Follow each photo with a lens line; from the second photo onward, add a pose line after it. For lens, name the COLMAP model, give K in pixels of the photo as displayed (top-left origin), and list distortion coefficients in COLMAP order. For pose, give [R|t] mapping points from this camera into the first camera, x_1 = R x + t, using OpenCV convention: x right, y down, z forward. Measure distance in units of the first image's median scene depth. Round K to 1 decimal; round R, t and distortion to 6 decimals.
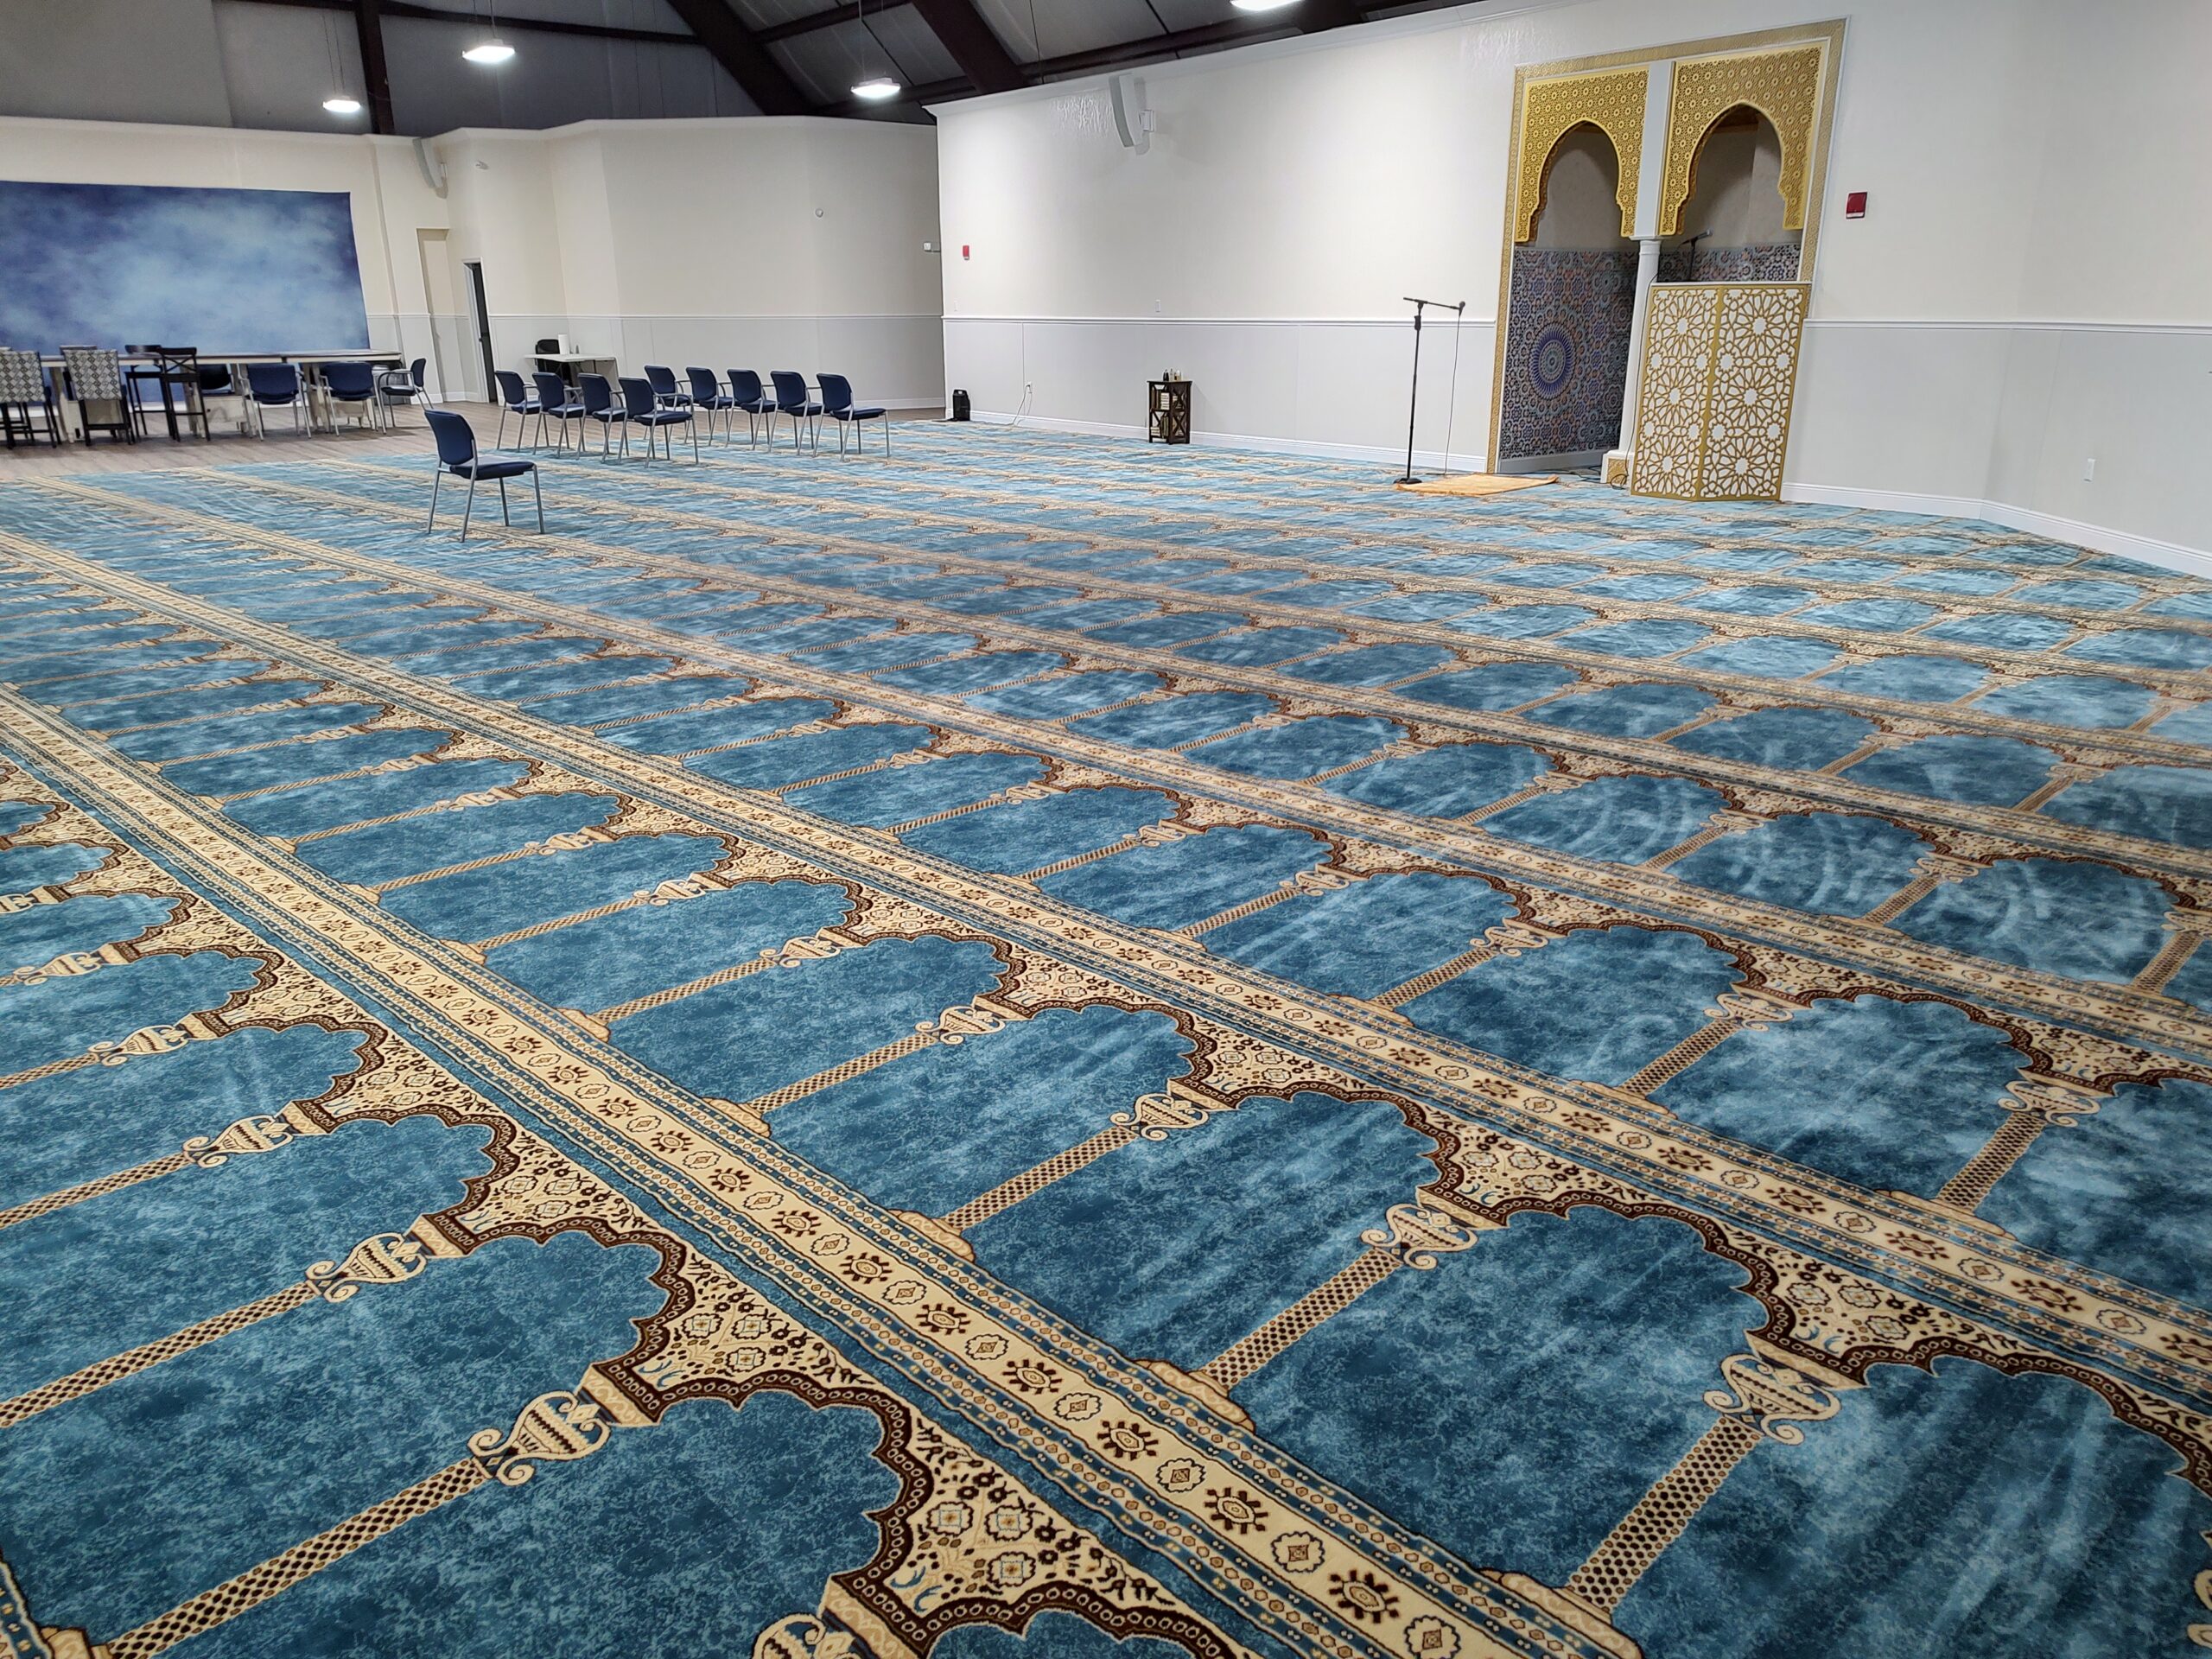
lens RADIAL K [[1556.1, 0, 1106.0], [0, 1556.1, 829.5], [0, 0, 1]] dist [0.005498, -0.000655]
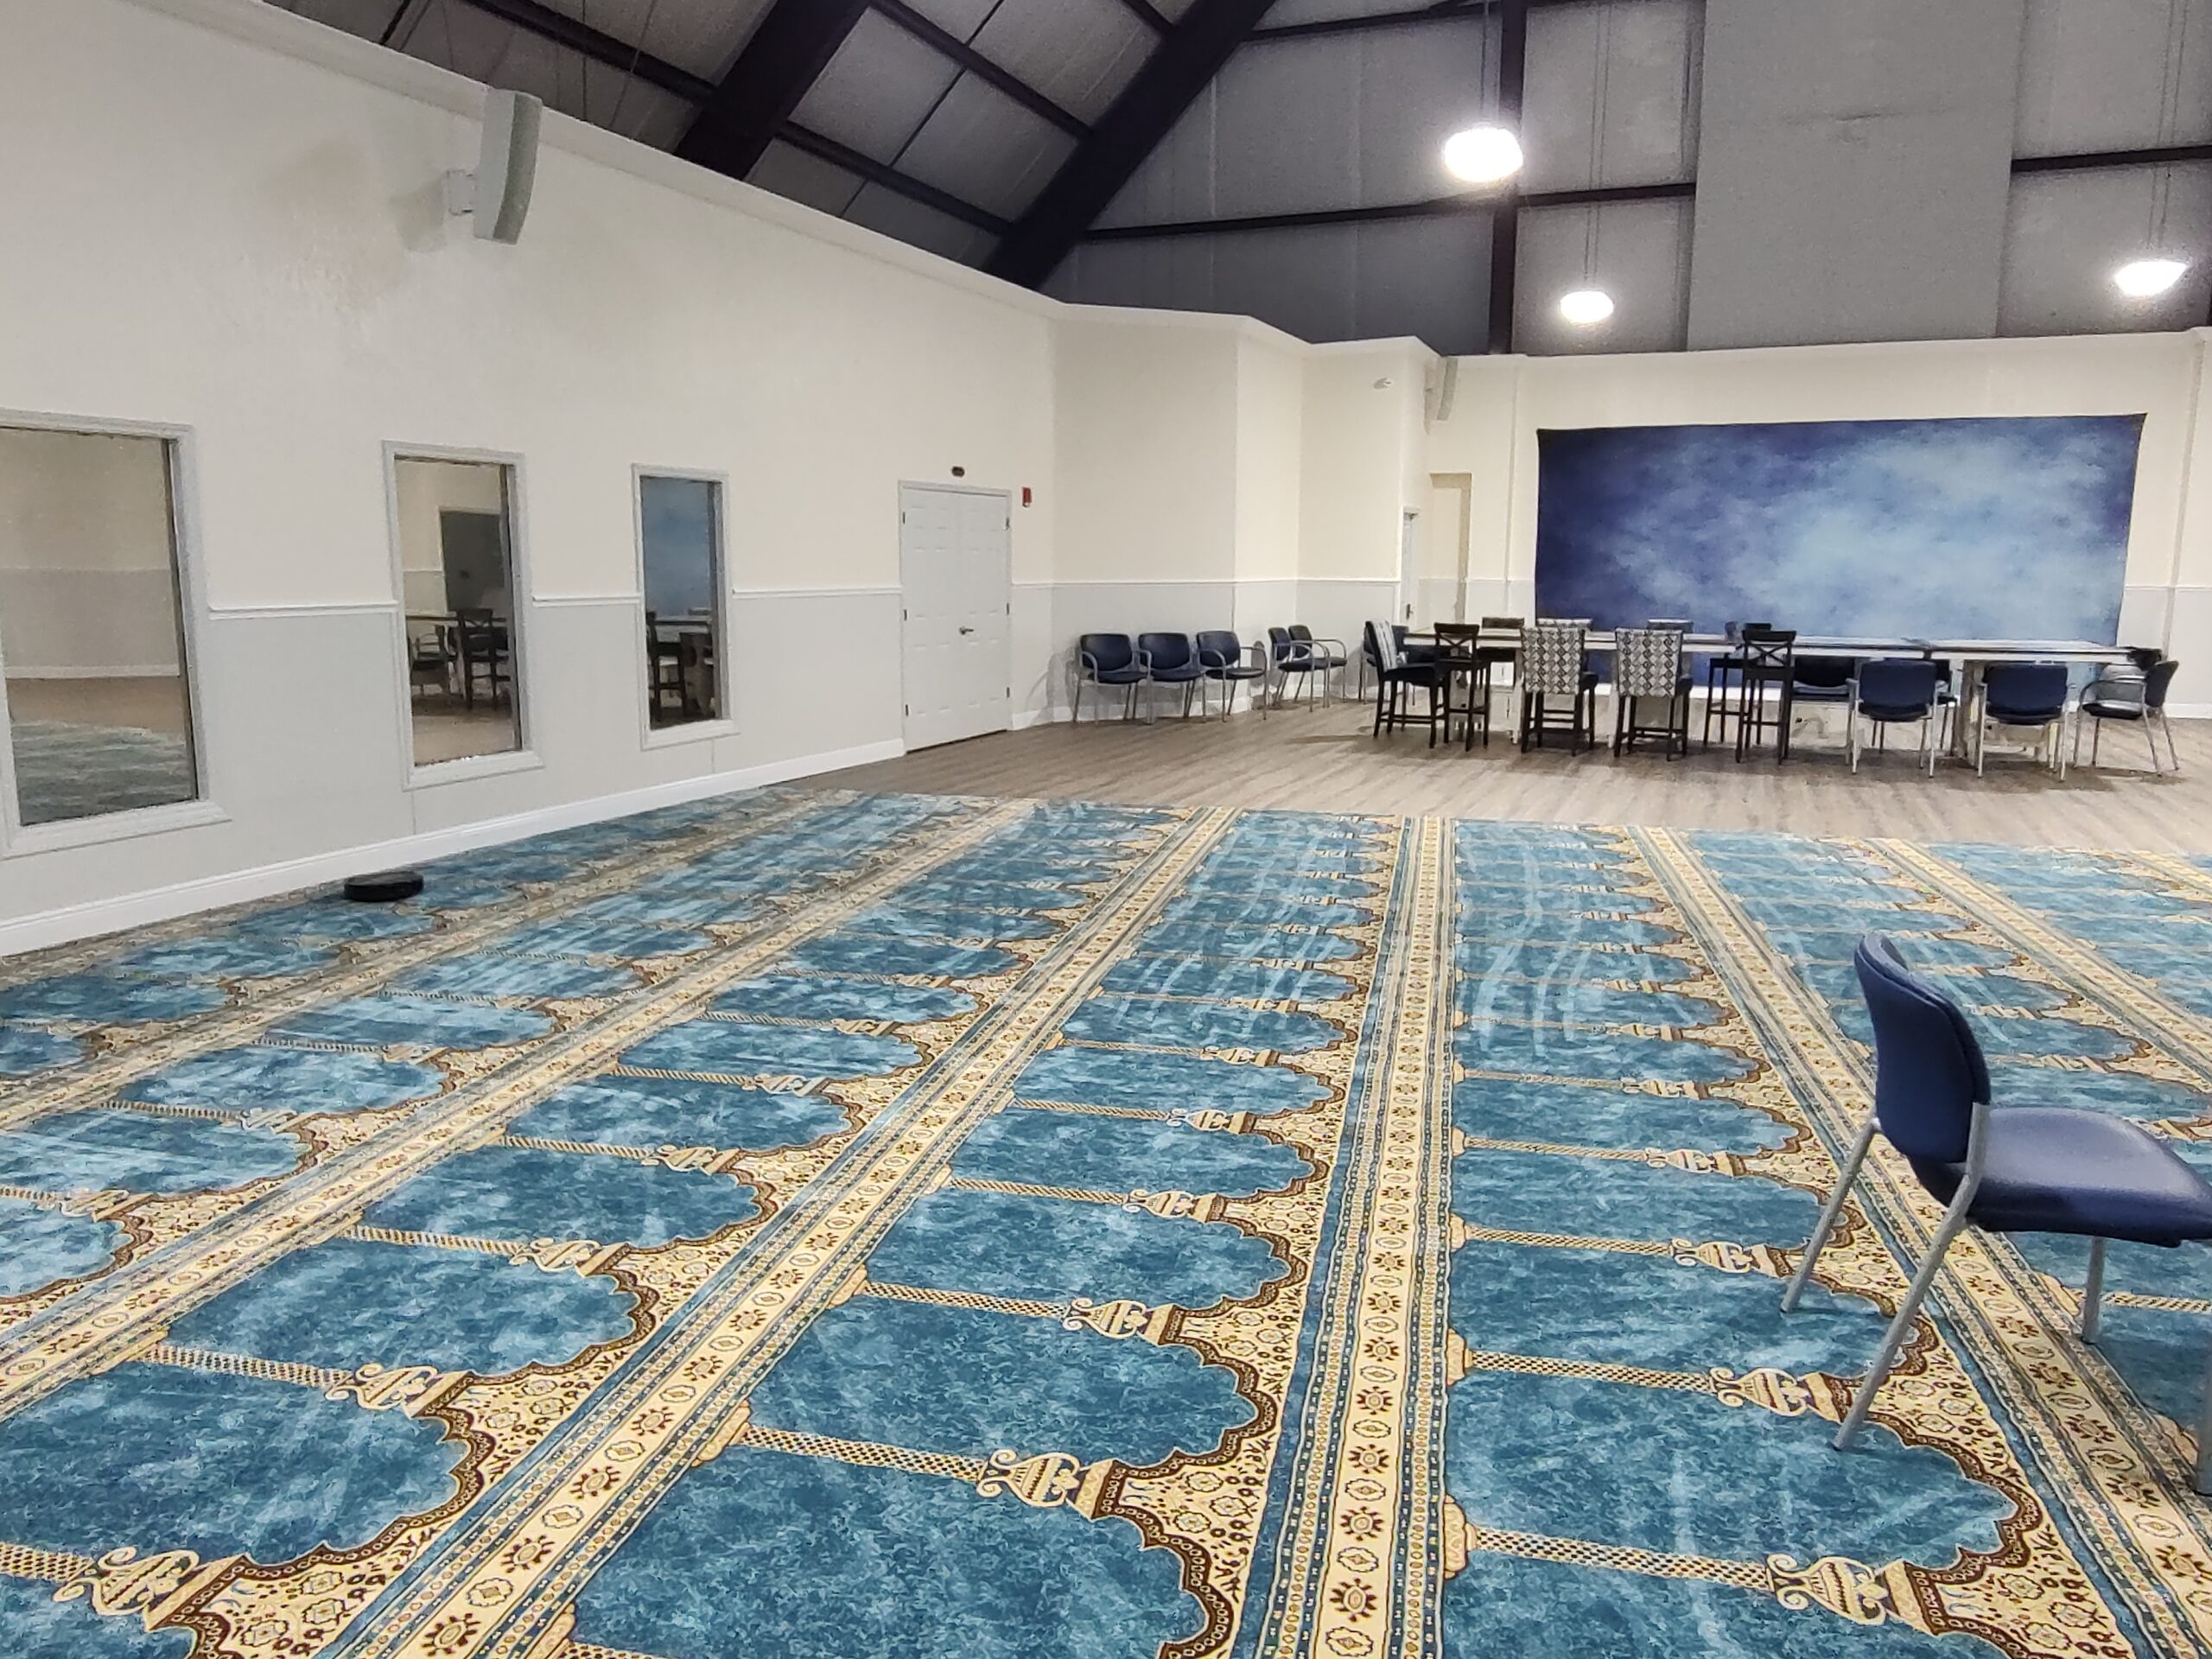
lens RADIAL K [[1598.3, 0, 1106.0], [0, 1598.3, 829.5], [0, 0, 1]] dist [-0.003726, -0.011285]
pose [[0.519925, 0.146684, -0.841523, -0.140904], [-0.280493, 0.959837, -0.005992, -0.131425], [0.806847, 0.239157, 0.540188, 0.386900]]
